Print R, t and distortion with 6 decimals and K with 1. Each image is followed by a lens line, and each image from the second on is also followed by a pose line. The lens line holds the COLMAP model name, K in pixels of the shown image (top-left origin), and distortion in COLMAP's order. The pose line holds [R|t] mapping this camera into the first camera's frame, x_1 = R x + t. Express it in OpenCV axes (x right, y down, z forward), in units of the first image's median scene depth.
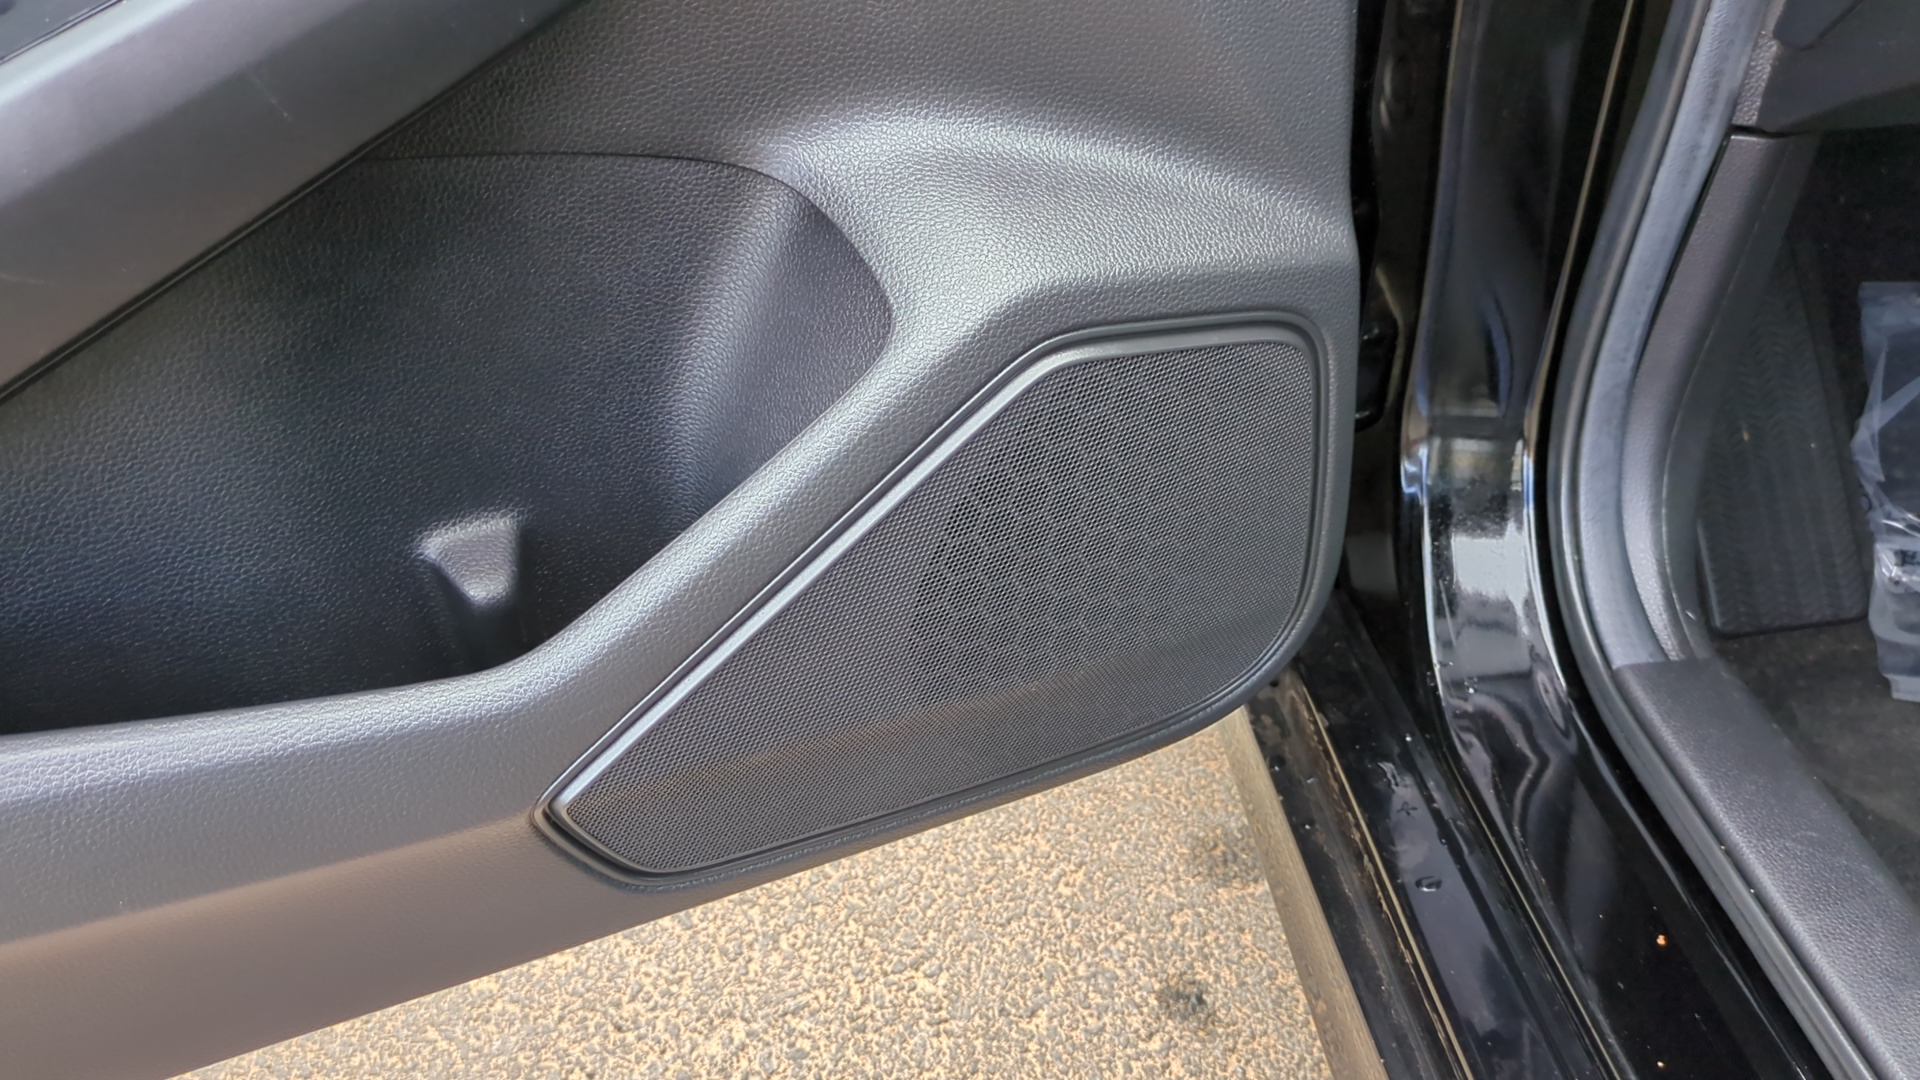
lens RADIAL K [[1666.6, 0, 970.0], [0, 1666.6, 555.0], [0, 0, 1]] dist [0.067985, -0.084755]
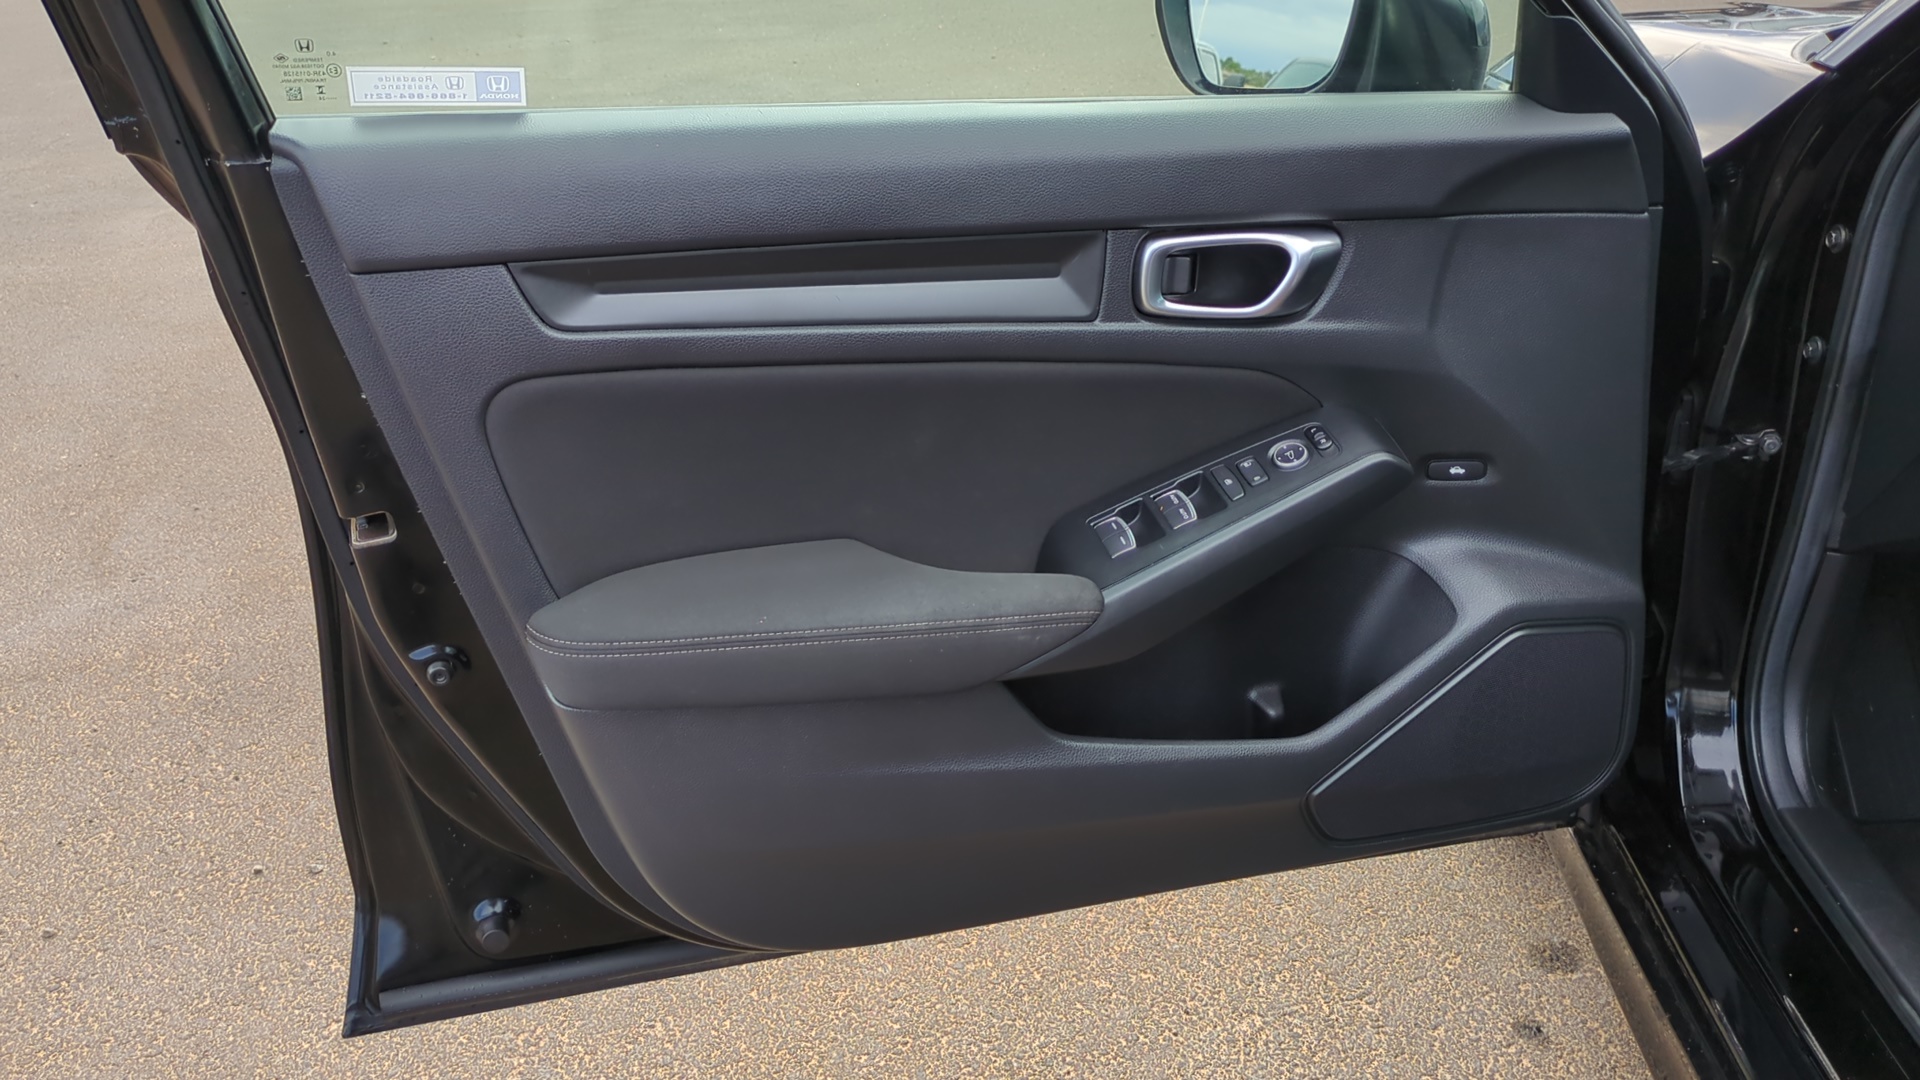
lens RADIAL K [[1666.6, 0, 970.0], [0, 1666.6, 555.0], [0, 0, 1]] dist [0.067985, -0.084755]
pose [[0.987916, 0.048249, -0.147288, -0.228268], [-0.073259, 0.982817, -0.169422, 0.146429], [0.136582, 0.178165, 0.974475, -0.913850]]
